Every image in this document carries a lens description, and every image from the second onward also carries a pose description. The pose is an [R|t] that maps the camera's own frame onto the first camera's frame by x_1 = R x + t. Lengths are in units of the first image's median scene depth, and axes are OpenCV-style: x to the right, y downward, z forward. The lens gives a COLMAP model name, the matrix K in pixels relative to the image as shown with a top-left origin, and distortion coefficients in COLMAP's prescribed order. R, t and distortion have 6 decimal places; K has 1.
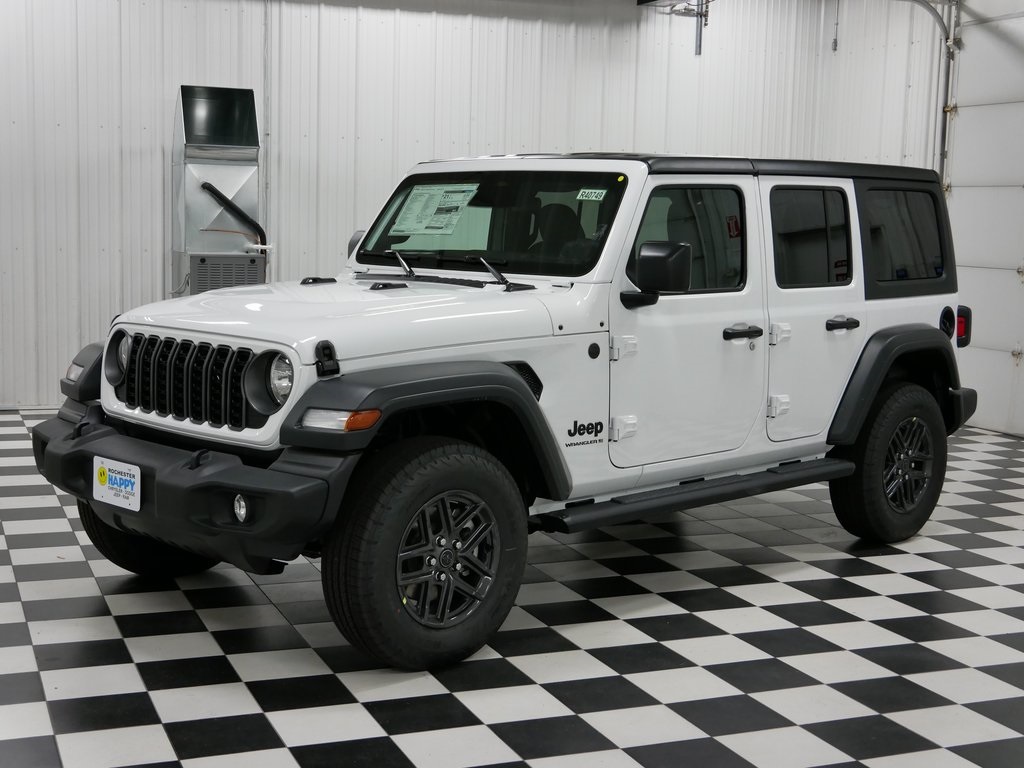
lens RADIAL K [[1386.6, 0, 512.4], [0, 1386.6, 408.6], [0, 0, 1]] dist [0.196095, 0.003176]
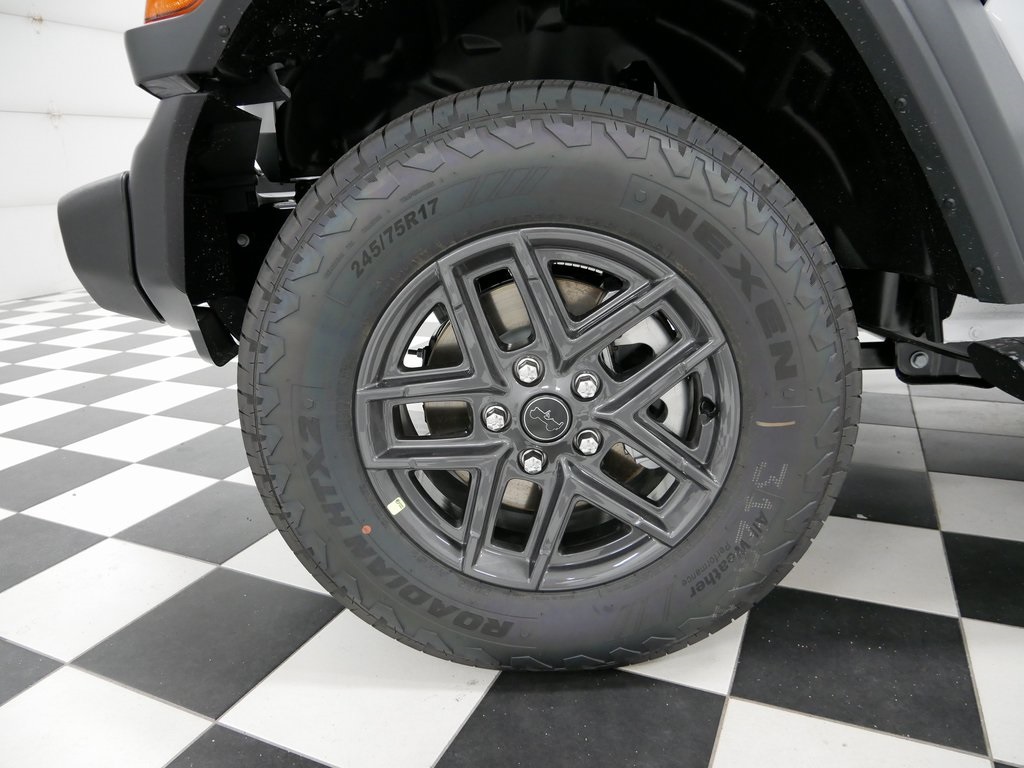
lens RADIAL K [[734.7, 0, 512.0], [0, 734.7, 384.0], [0, 0, 1]] dist [-0.052924, 0.007595]
pose [[0.687730, 0.149323, -0.710443, 0.072468], [-0.038321, 0.984720, 0.169875, 0.056735], [0.724954, -0.089603, 0.682944, 0.743227]]
